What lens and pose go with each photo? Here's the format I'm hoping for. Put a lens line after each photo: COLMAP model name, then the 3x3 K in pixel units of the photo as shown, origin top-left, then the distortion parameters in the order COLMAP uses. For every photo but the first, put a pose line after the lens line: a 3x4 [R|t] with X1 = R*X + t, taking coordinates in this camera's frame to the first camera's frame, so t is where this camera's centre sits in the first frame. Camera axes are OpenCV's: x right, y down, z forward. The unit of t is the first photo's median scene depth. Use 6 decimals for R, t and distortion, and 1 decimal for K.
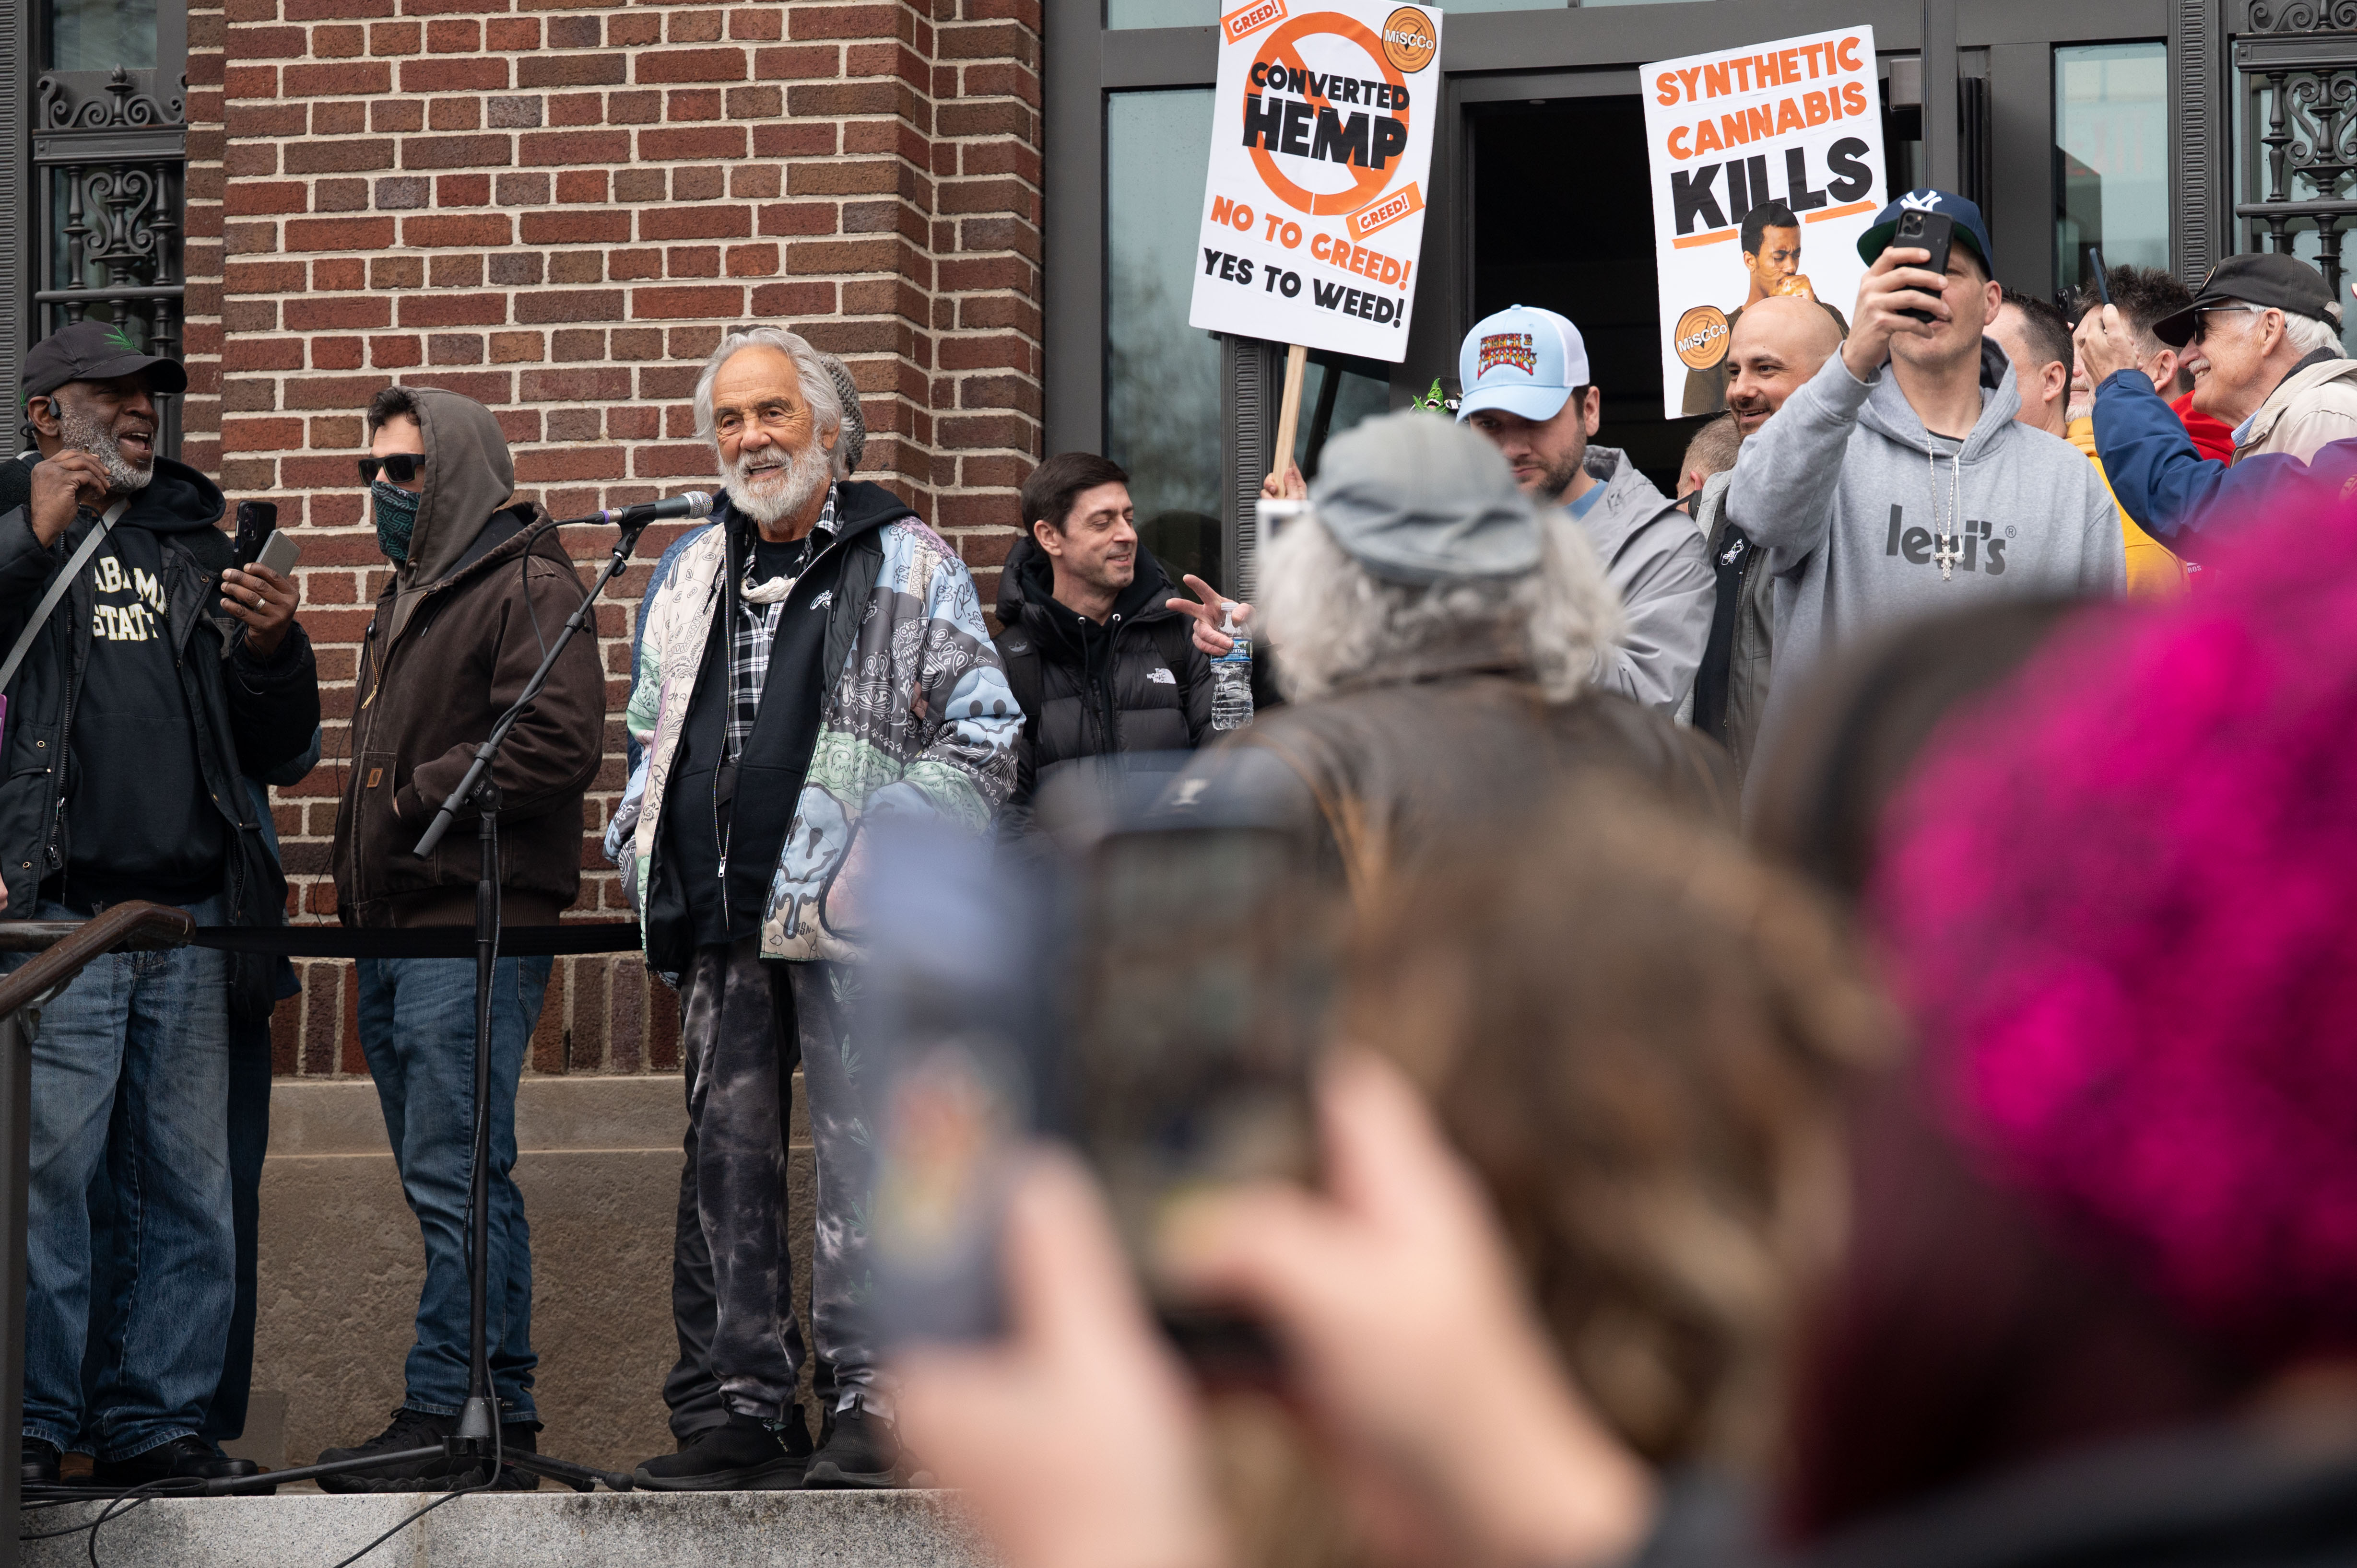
lens RADIAL K [[6871.4, 0, 1181.2], [0, 6871.4, 777.8], [0, 0, 1]] dist [0.574081, 0.000000]
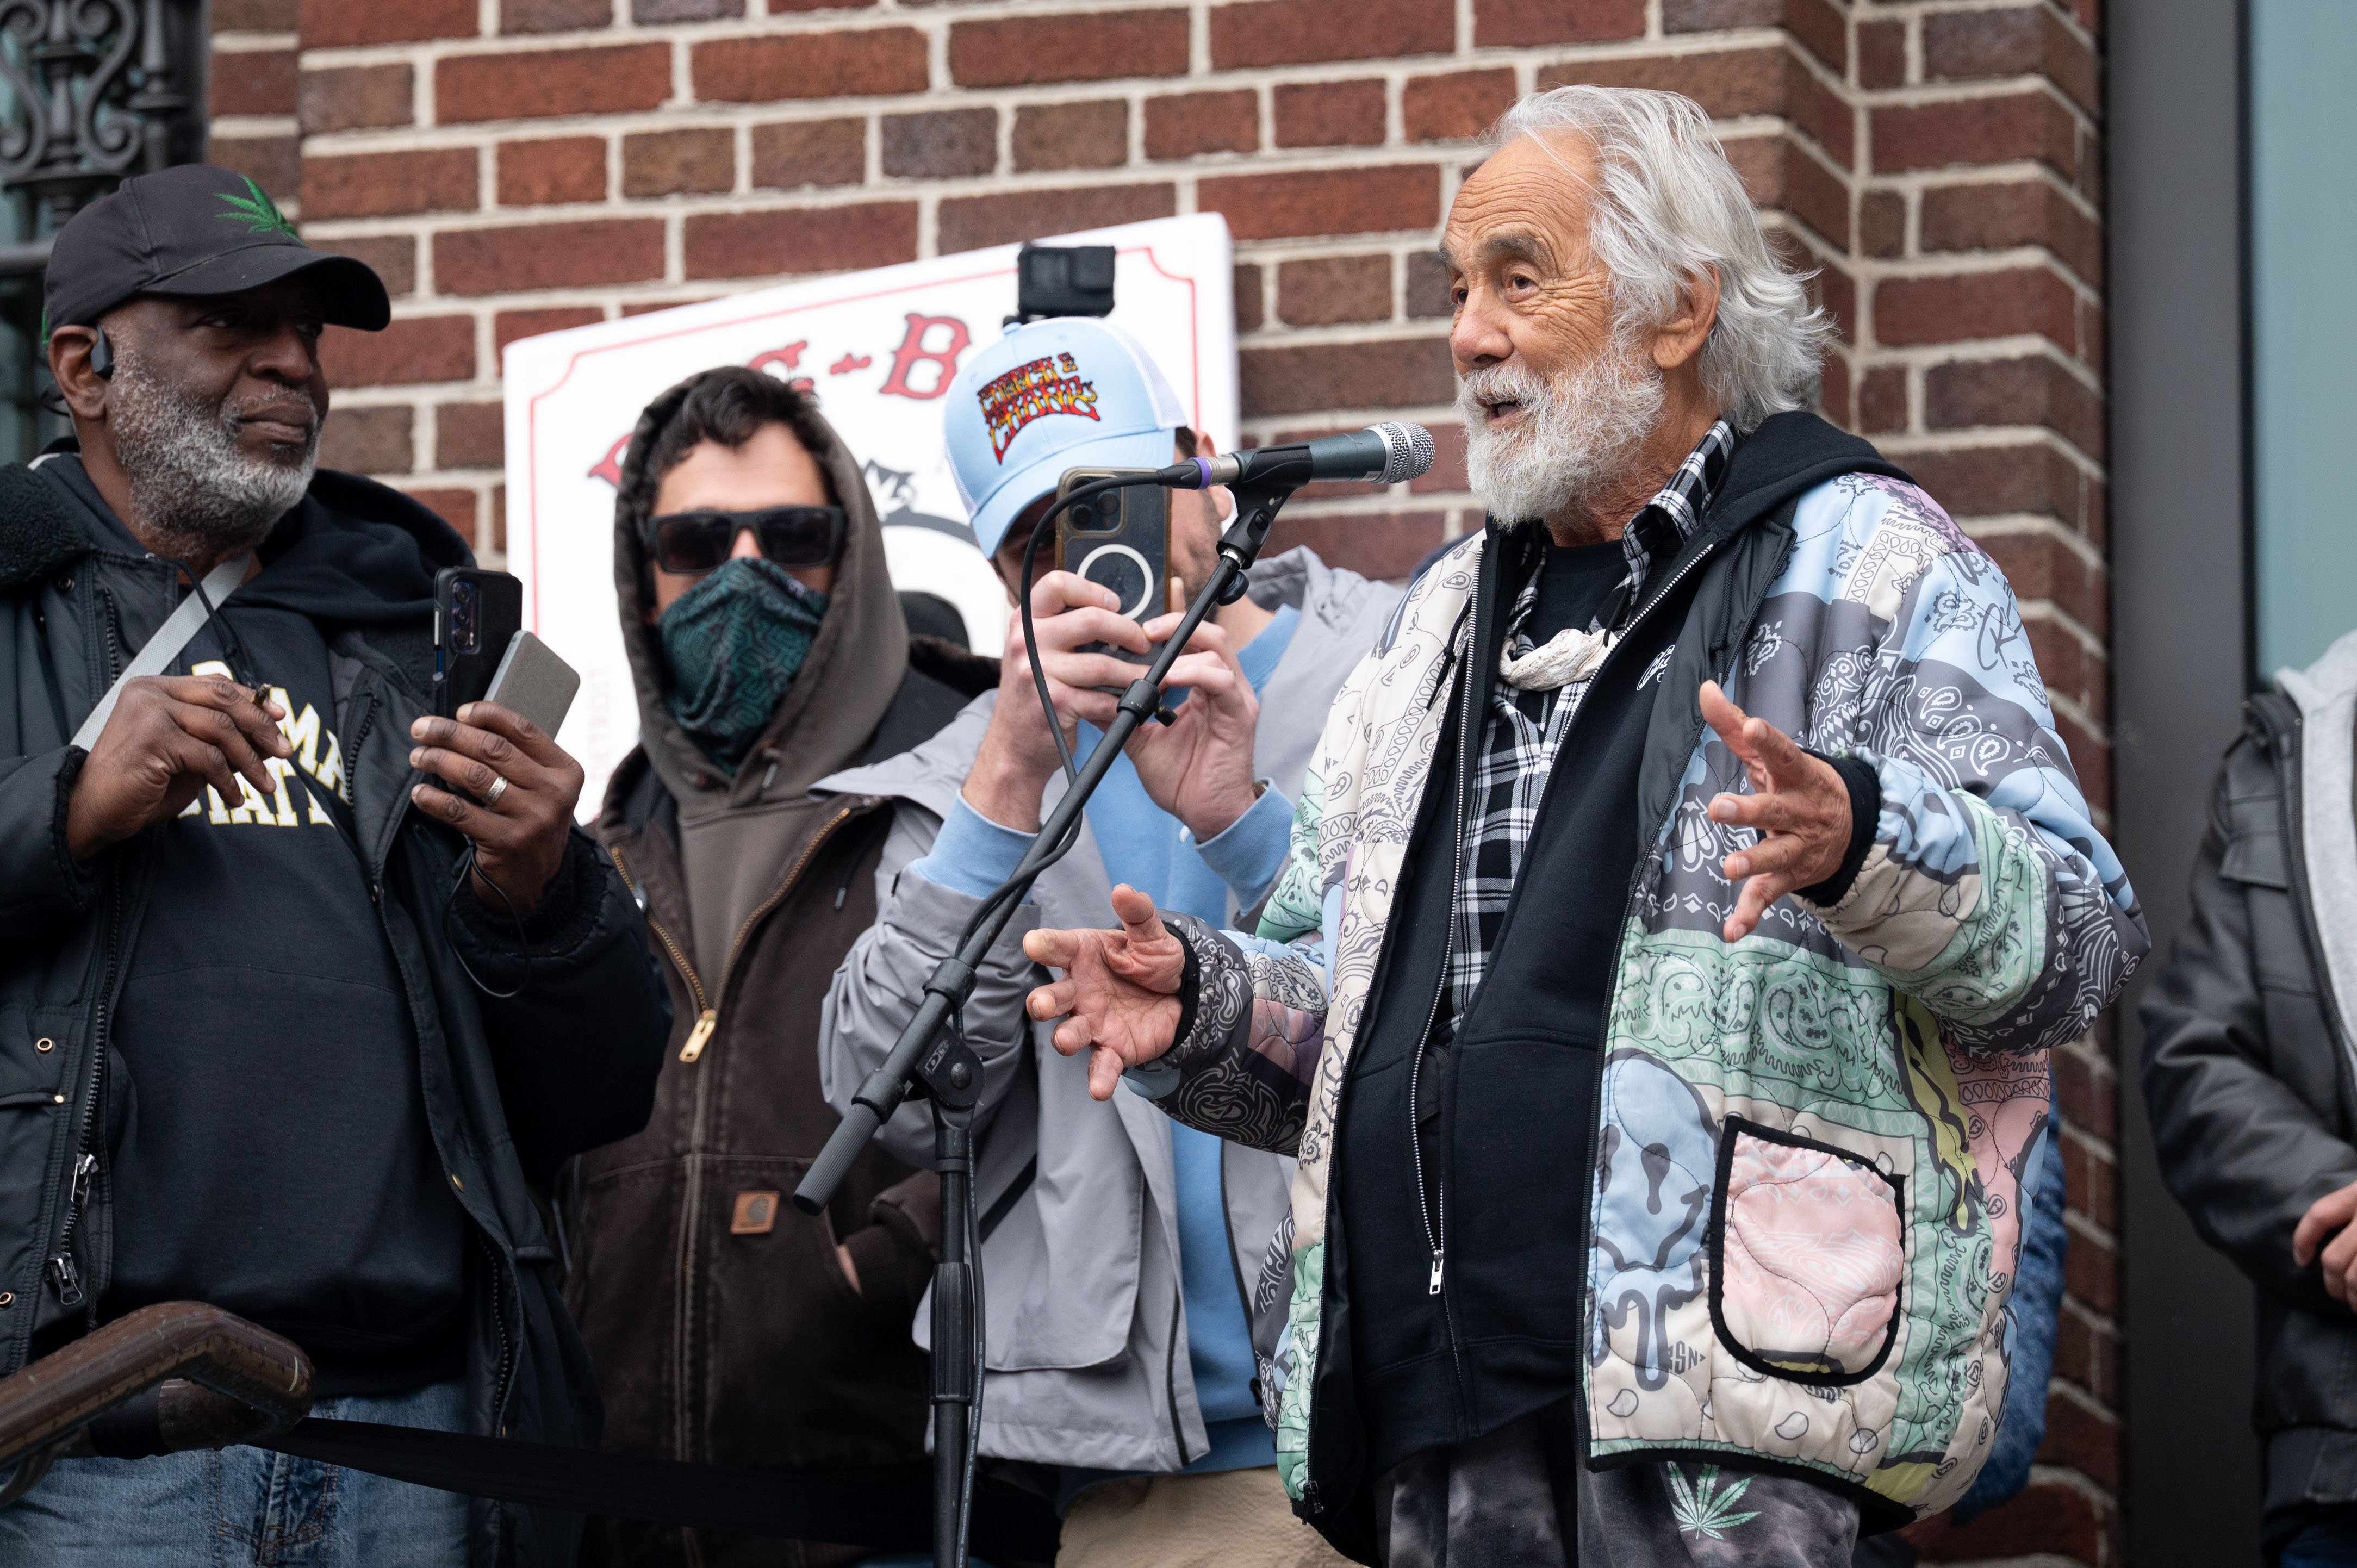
lens RADIAL K [[13521.8, 0, 1179.1], [0, 13521.8, 785.9], [0, 0, 1]] dist [0.144017, 0.000000]
pose [[0.995945, -0.013024, -0.089020, -0.002277], [0.011858, 0.999837, -0.013617, -0.019252], [0.089183, 0.012507, 0.995937, 0.121398]]
